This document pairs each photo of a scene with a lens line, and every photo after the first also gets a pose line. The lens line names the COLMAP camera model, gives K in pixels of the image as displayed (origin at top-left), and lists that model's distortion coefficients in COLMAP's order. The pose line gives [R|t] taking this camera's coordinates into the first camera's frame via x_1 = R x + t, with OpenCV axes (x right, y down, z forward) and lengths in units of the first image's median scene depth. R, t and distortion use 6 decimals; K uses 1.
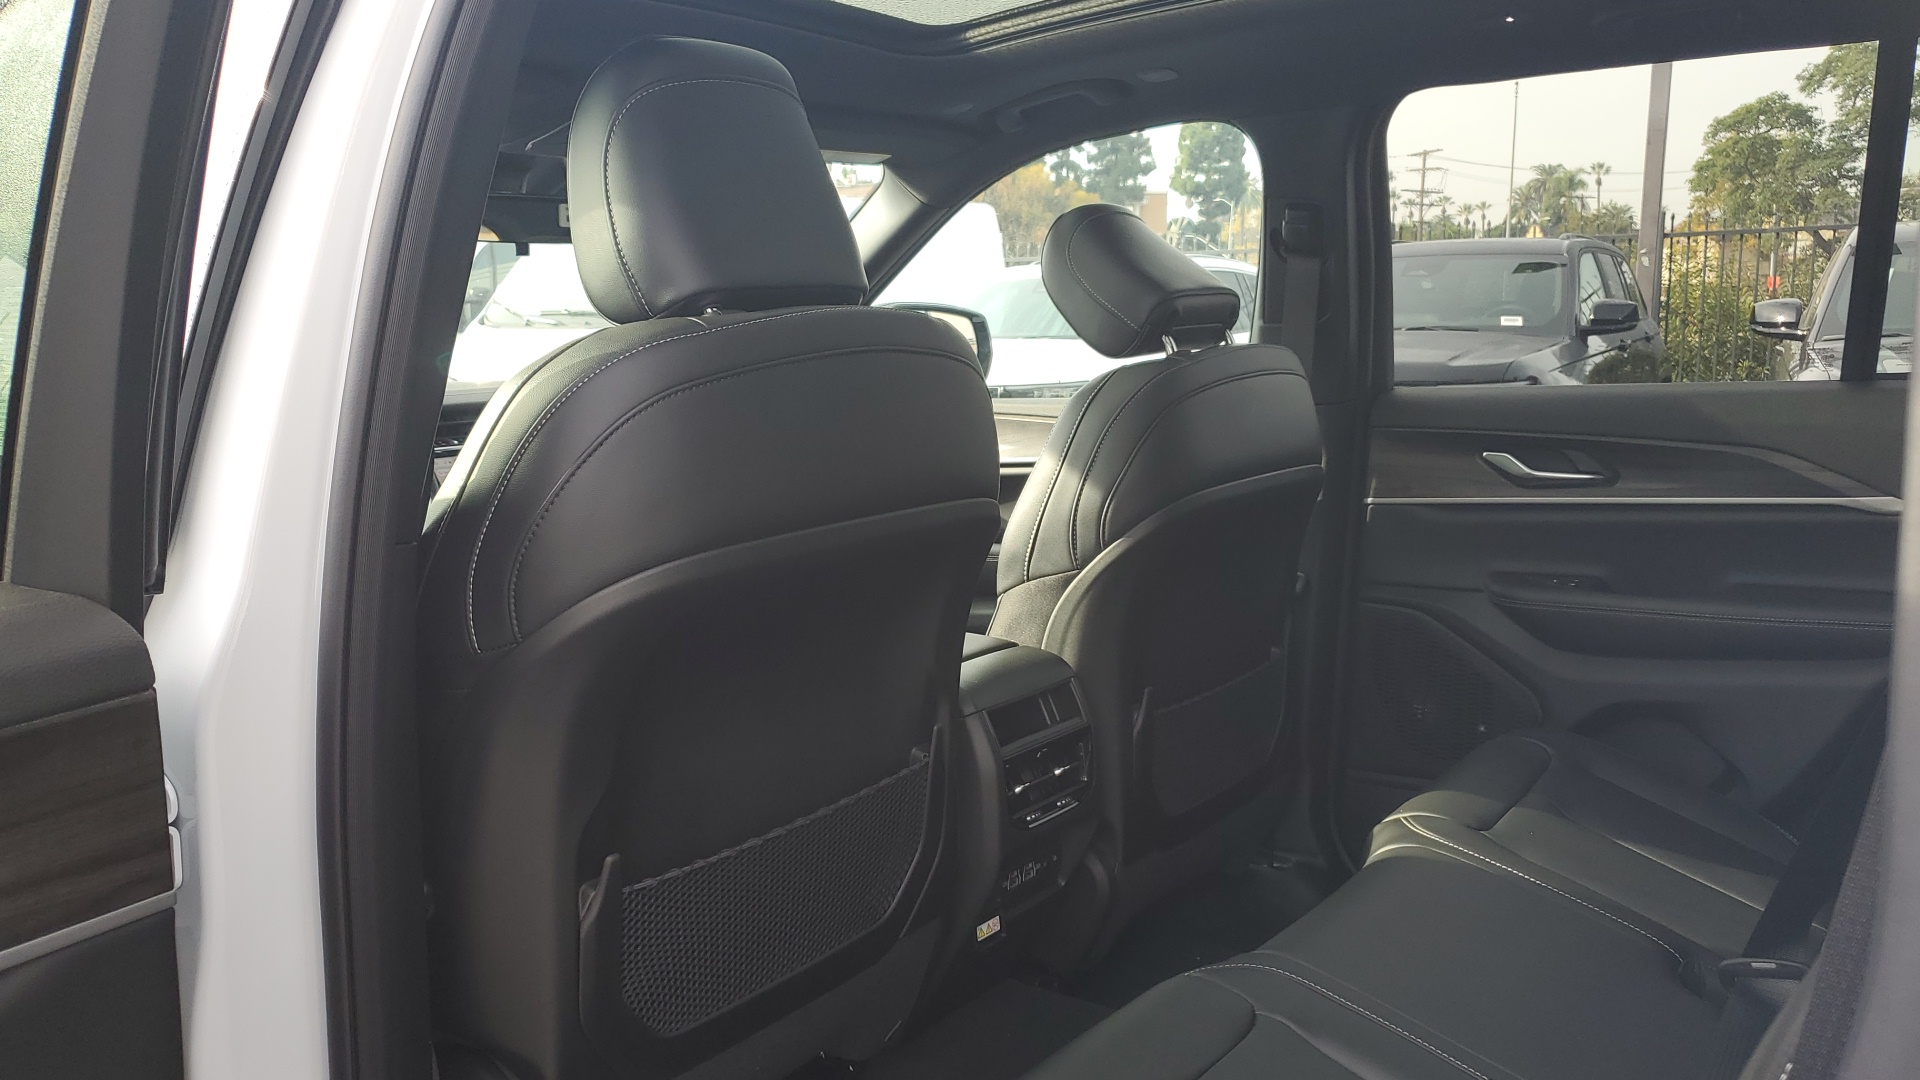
lens RADIAL K [[1496.0, 0, 983.7], [0, 1496.0, 559.9], [0, 0, 1]] dist [0.035873, -0.031557]
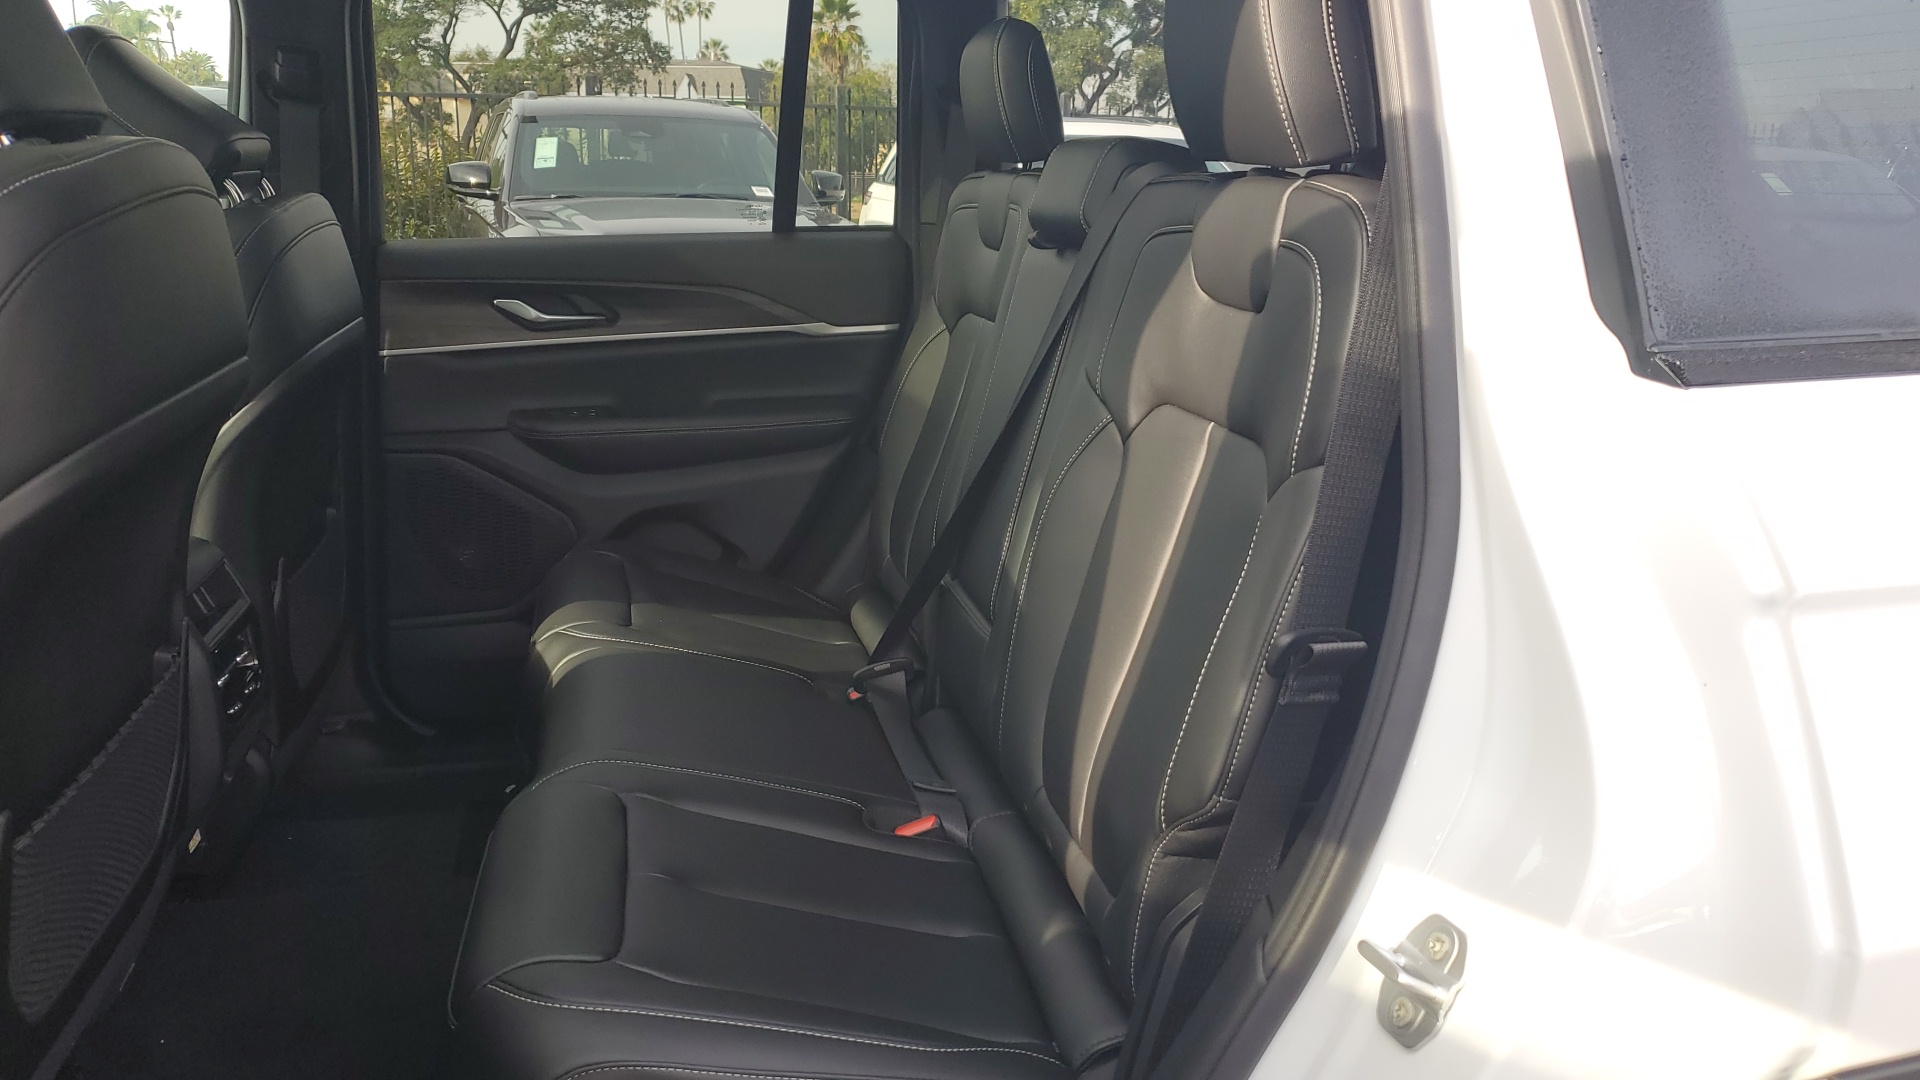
lens RADIAL K [[1496.0, 0, 962.5], [0, 1496.0, 527.5], [0, 0, 1]] dist [0.035873, -0.031557]
pose [[0.658839, -0.147721, 0.737638, -0.087304], [0.095685, 0.989022, 0.112600, 0.000008], [-0.746174, -0.003604, 0.665741, 0.012700]]
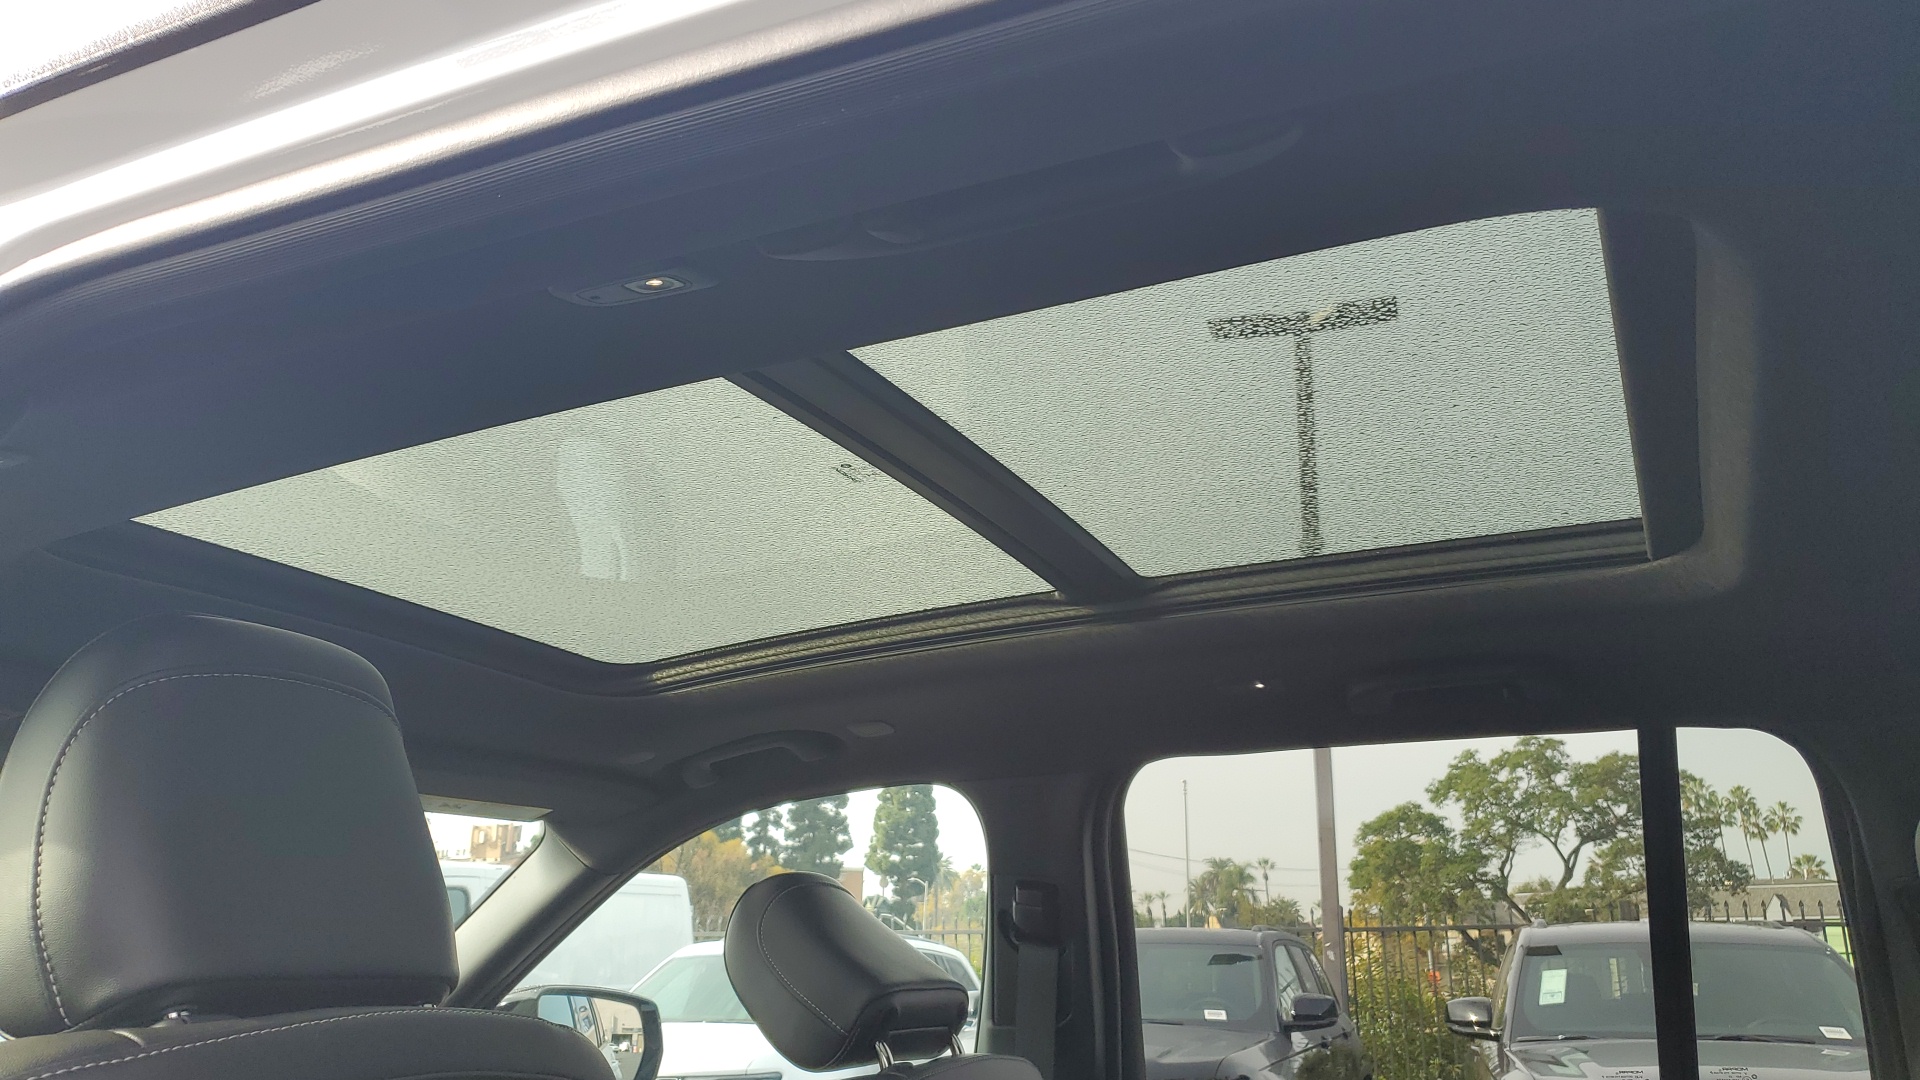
lens RADIAL K [[1496.0, 0, 971.1], [0, 1496.0, 557.3], [0, 0, 1]] dist [0.035873, -0.031557]
pose [[0.981622, 0.071056, 0.177115, 0.003573], [0.012256, 0.902708, -0.430079, -0.012120], [-0.190442, 0.424346, 0.885247, 0.056276]]
